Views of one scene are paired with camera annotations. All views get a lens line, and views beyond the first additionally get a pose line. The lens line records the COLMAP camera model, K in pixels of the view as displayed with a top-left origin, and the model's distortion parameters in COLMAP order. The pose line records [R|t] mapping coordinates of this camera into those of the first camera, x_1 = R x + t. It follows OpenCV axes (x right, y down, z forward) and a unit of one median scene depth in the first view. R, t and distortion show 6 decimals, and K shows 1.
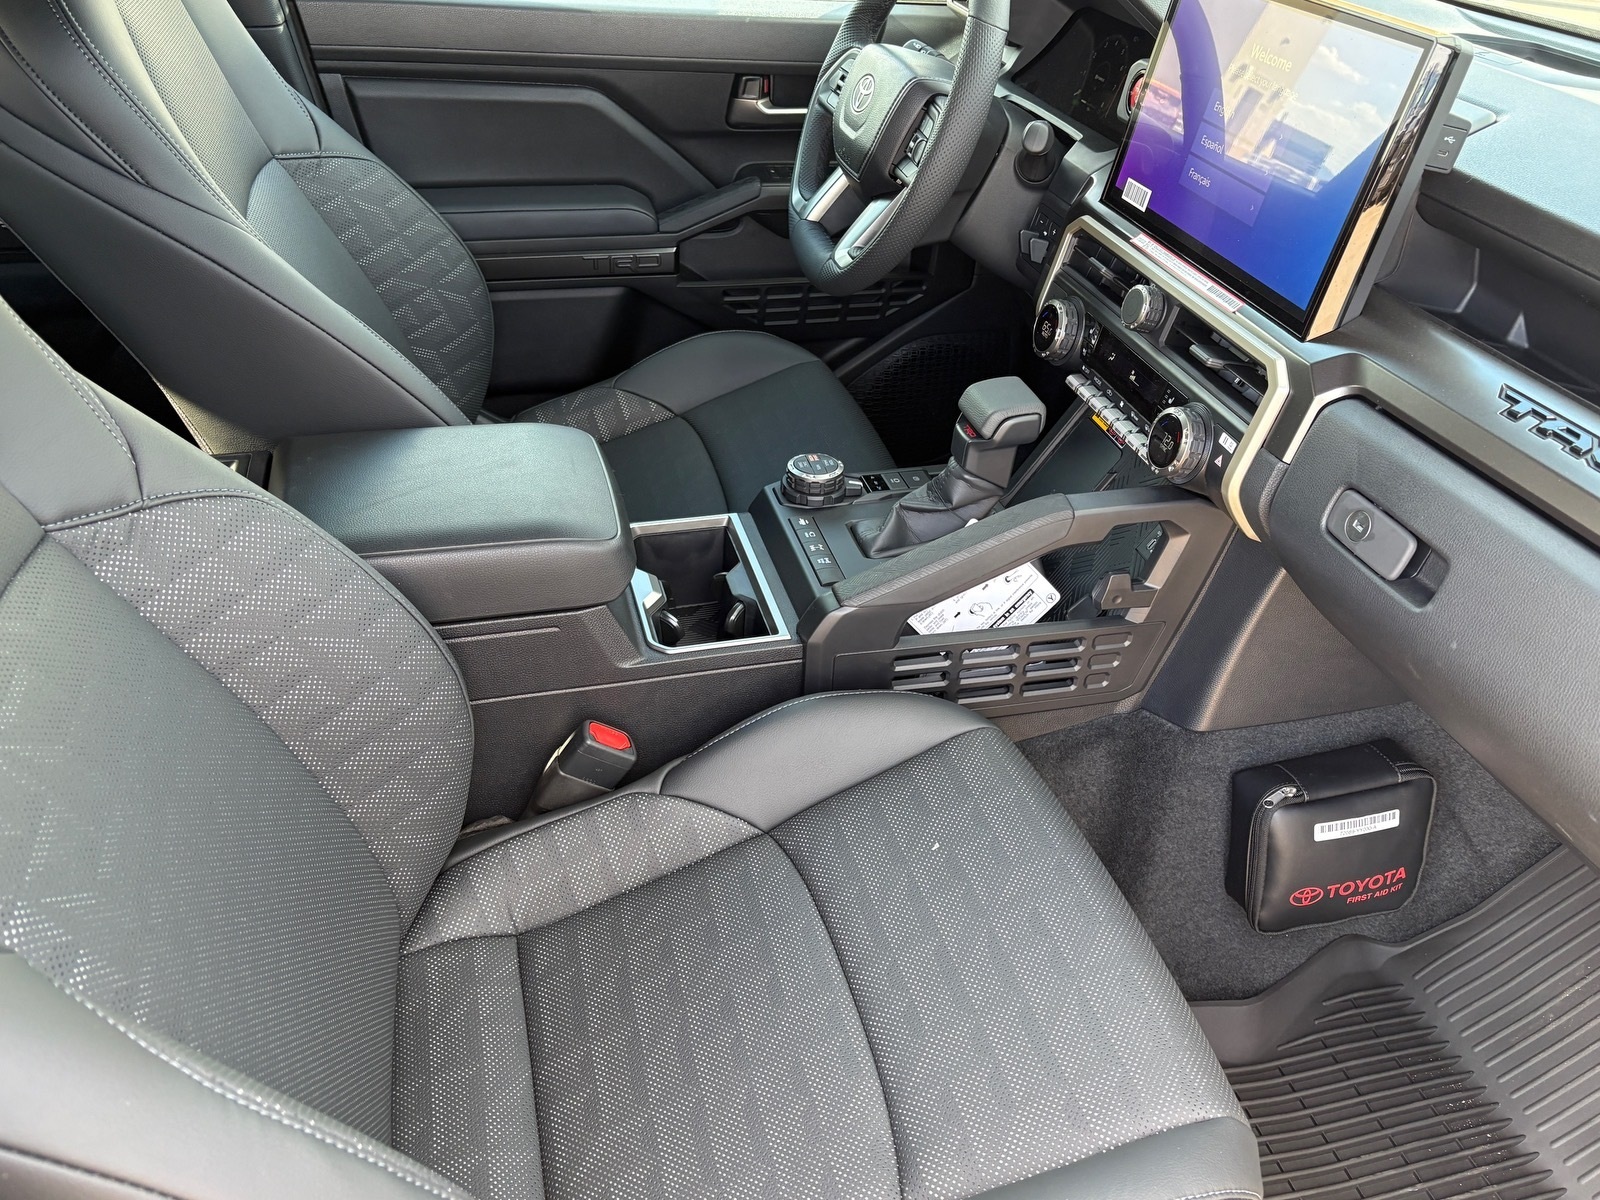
lens RADIAL K [[1328.0, 0, 800.0], [0, 1328.0, 600.0], [0, 0, 1]] dist [0.001209, 0.000608]
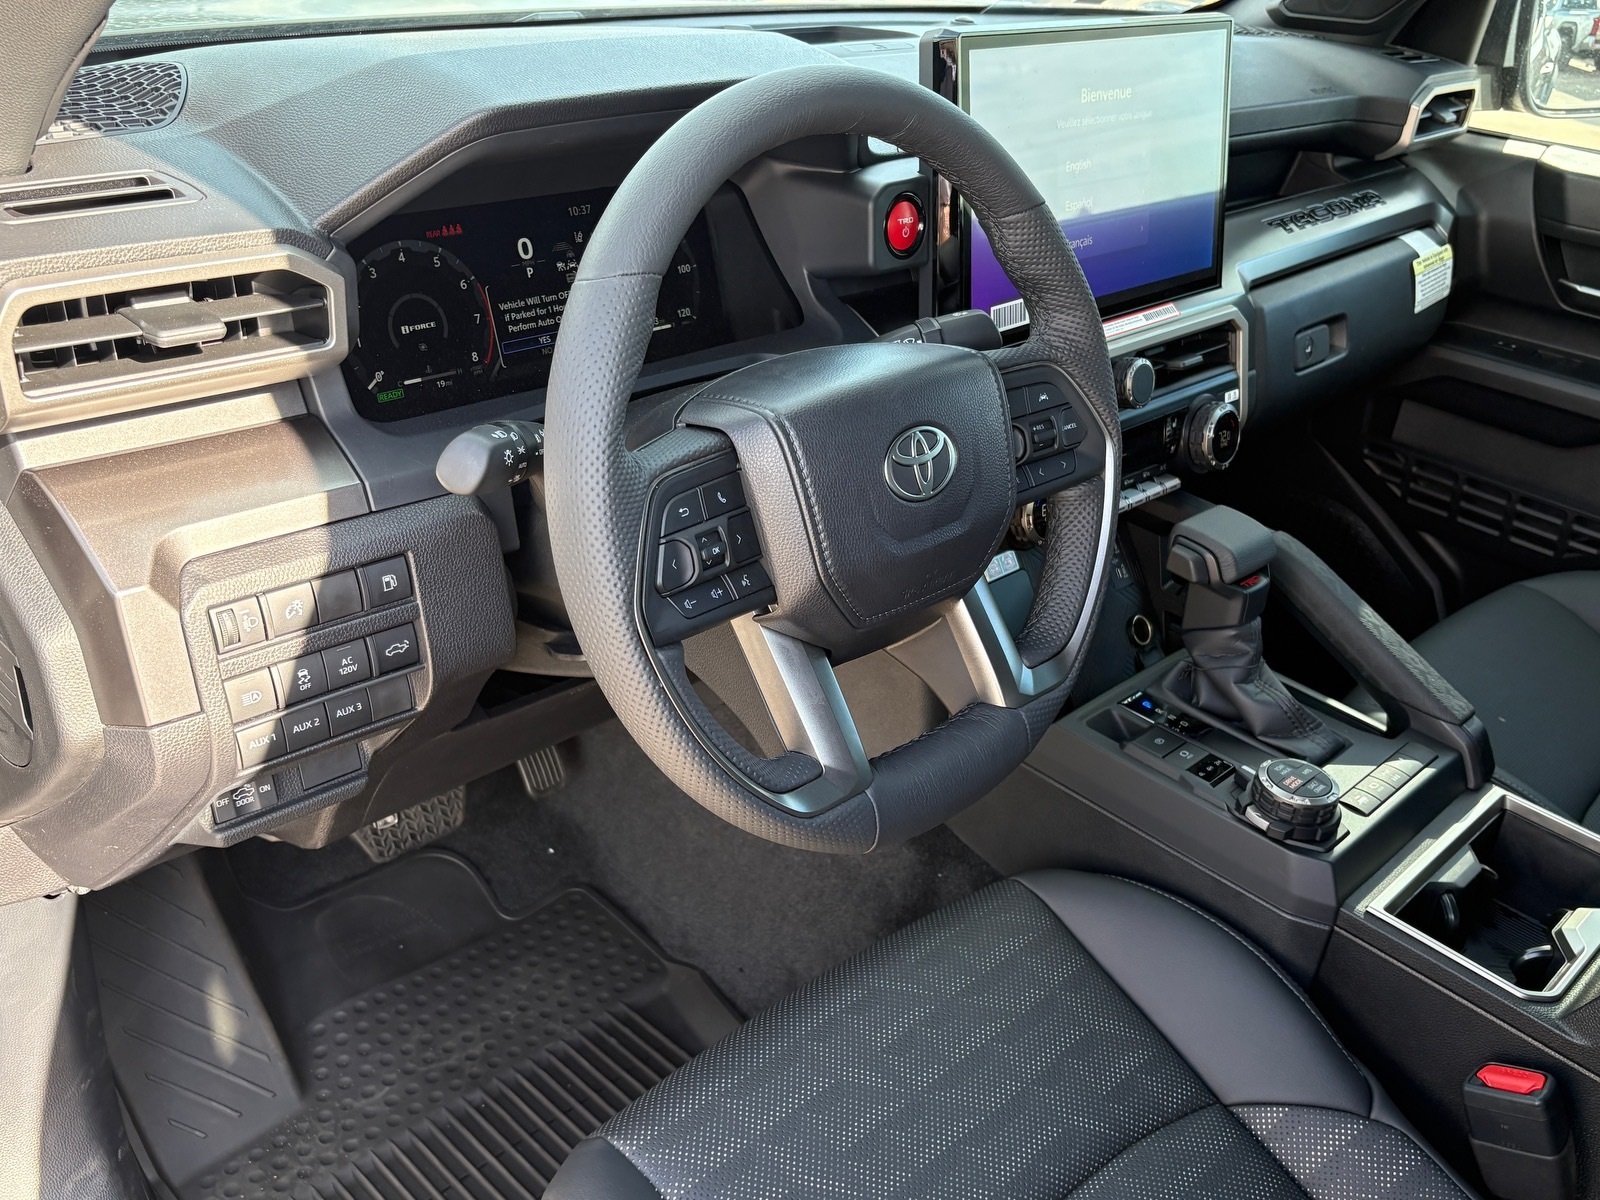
lens RADIAL K [[1501.4, 0, 800.0], [0, 1501.4, 600.0], [0, 0, 1]] dist [0.032663, -0.027830]
pose [[-0.503179, -0.492393, 0.710183, -0.433506], [0.374153, 0.616652, 0.692640, -0.935013], [-0.778987, 0.614239, -0.126056, 1.418455]]
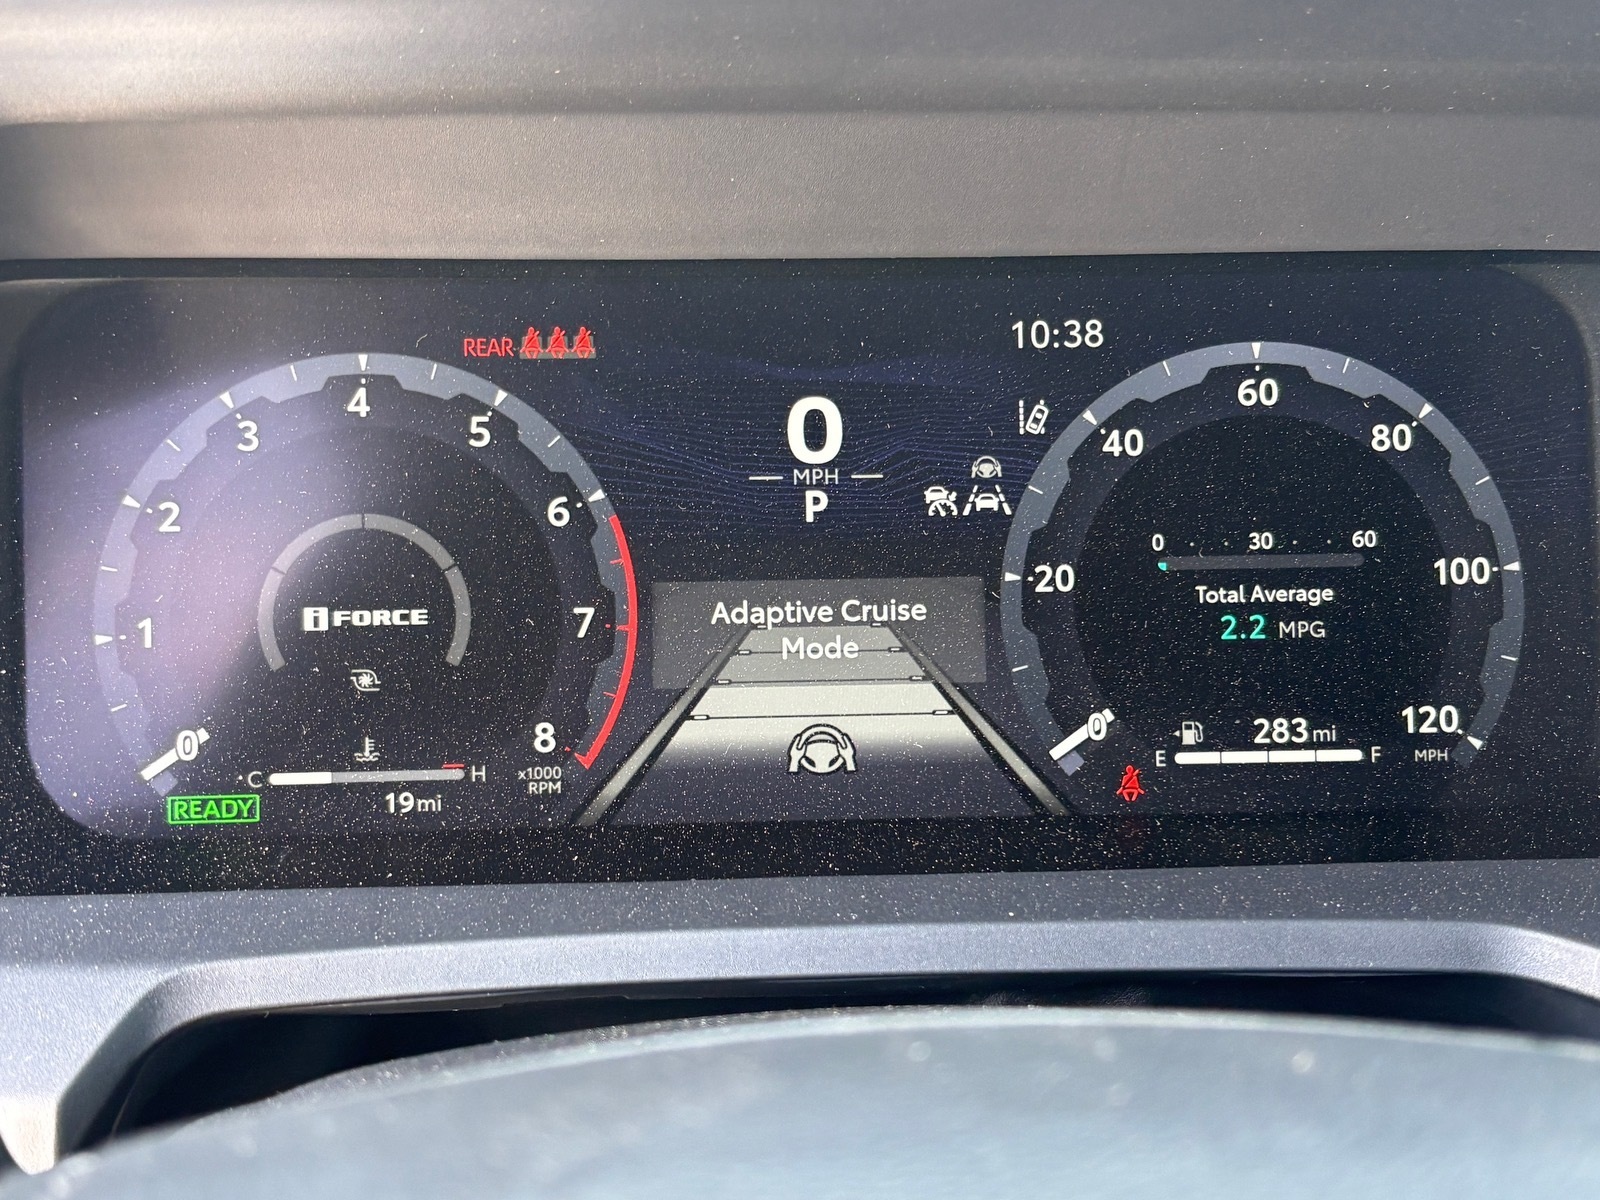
lens RADIAL K [[2053.7, 0, 800.0], [0, 2053.7, 600.0], [0, 0, 1]] dist [0.119913, 0.002103]
pose [[0.225324, -0.340476, 0.912856, 0.006970], [0.546684, 0.819734, 0.170803, -0.566787], [-0.806453, 0.460557, 0.370838, 1.194559]]
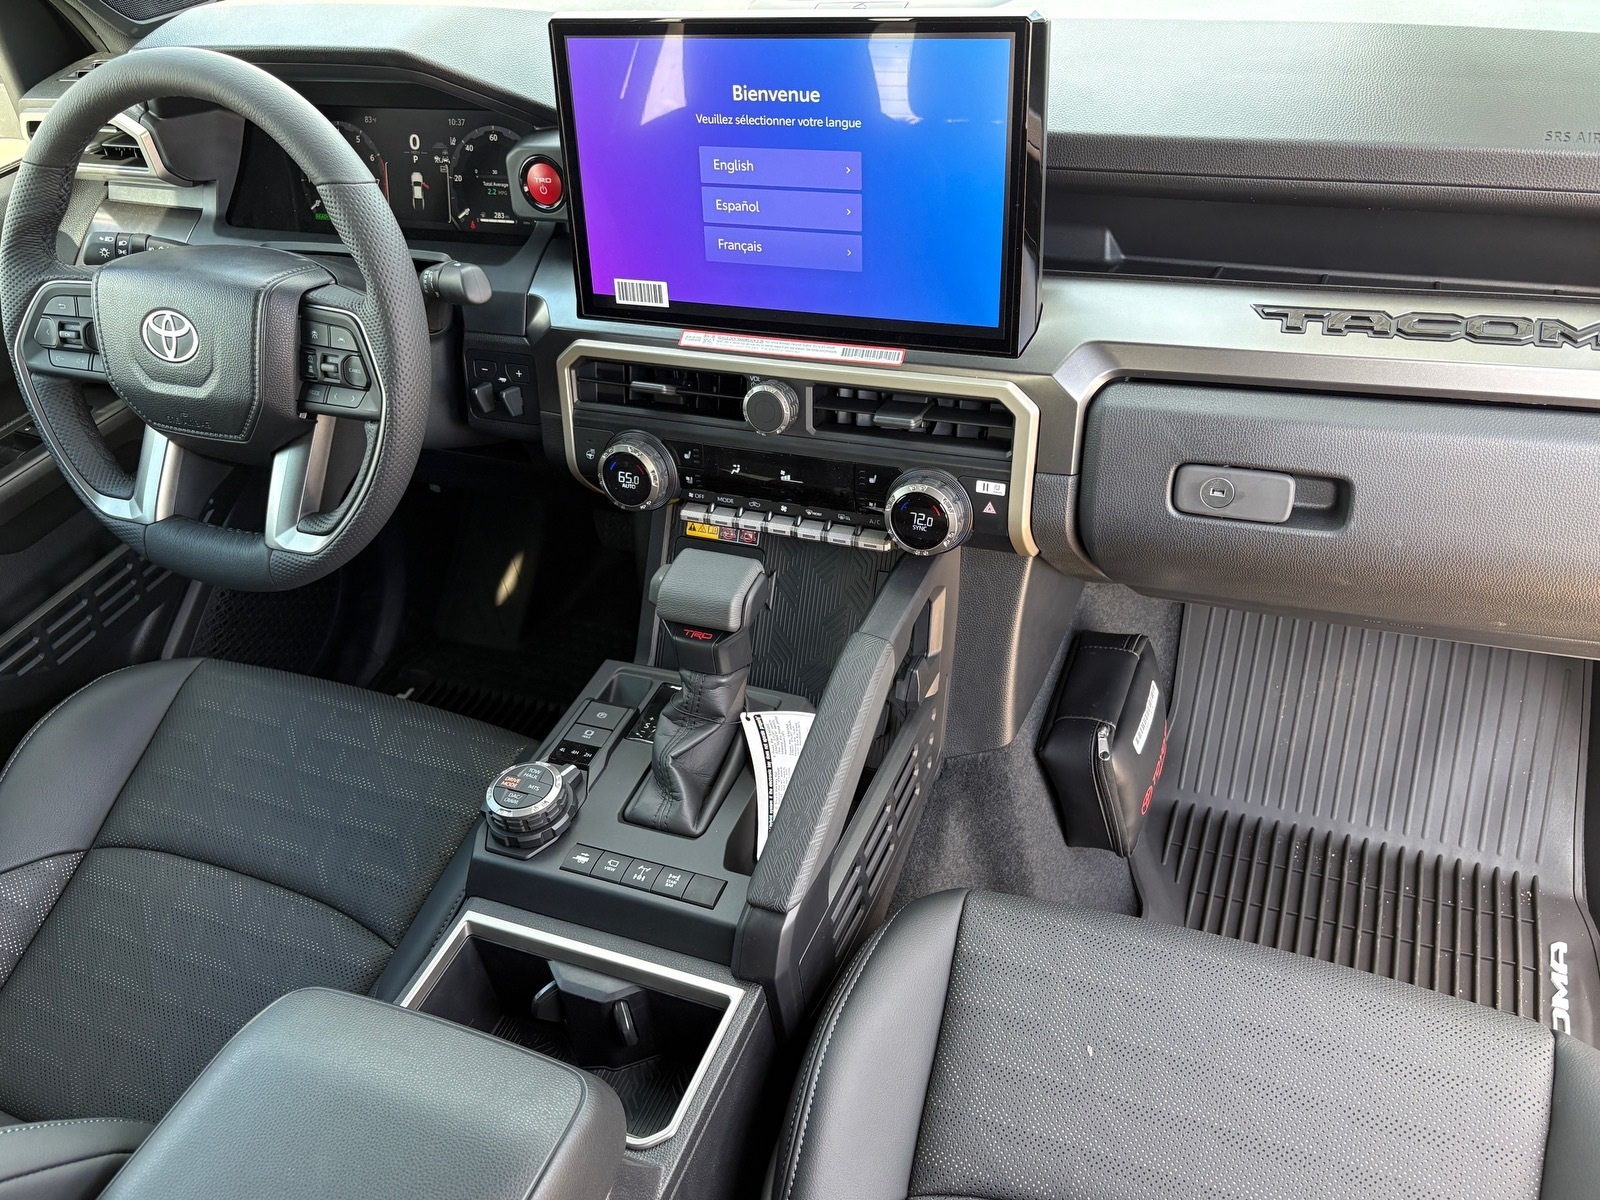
lens RADIAL K [[1318.7, 0, 805.4], [0, 1318.7, 614.7], [0, 0, 1]] dist [0.012105, -0.003394]
pose [[0.594870, -0.581901, 0.554545, -0.283883], [0.547846, 0.798339, 0.250039, -0.318081], [-0.588213, 0.155064, 0.793701, 0.337837]]
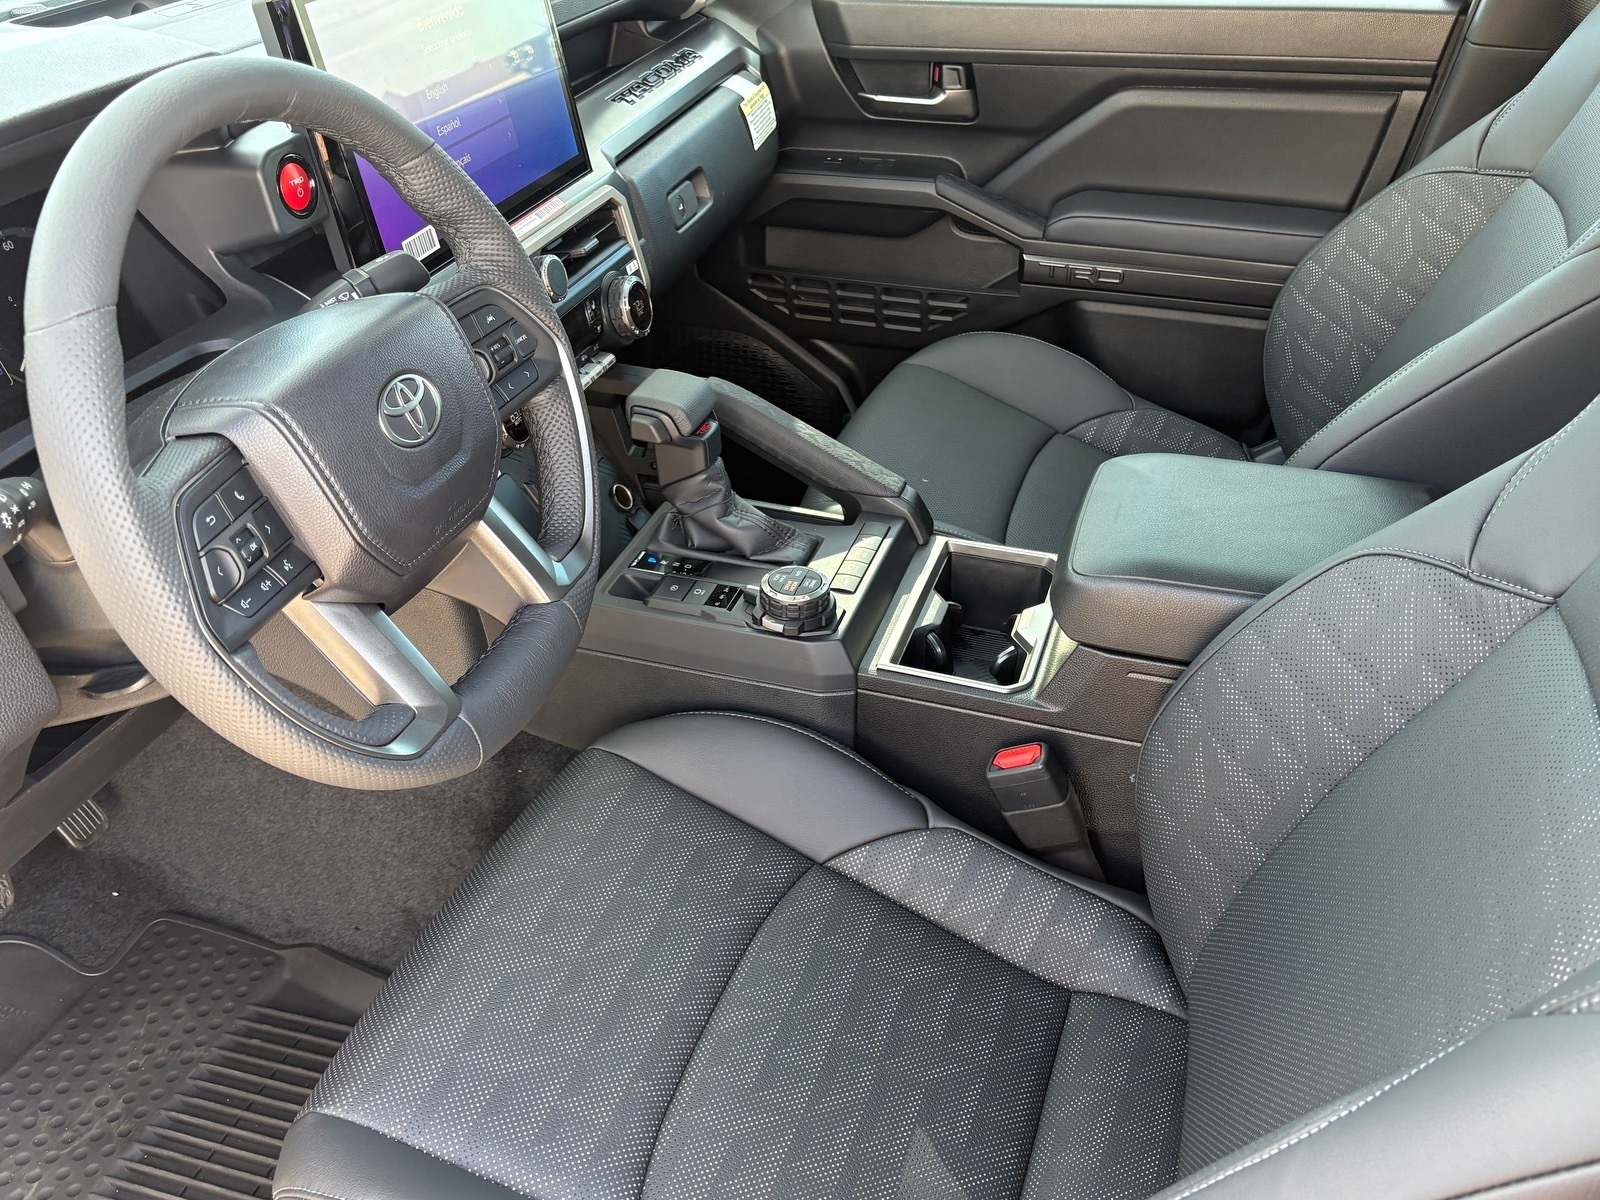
lens RADIAL K [[1488.8, 0, 795.4], [0, 1488.8, 593.6], [0, 0, 1]] dist [0.123269, -0.316248]
pose [[-0.840687, -0.320871, 0.436220, -0.451685], [0.266307, 0.456435, 0.848969, -1.010402], [-0.471516, 0.829885, -0.298269, 1.454906]]
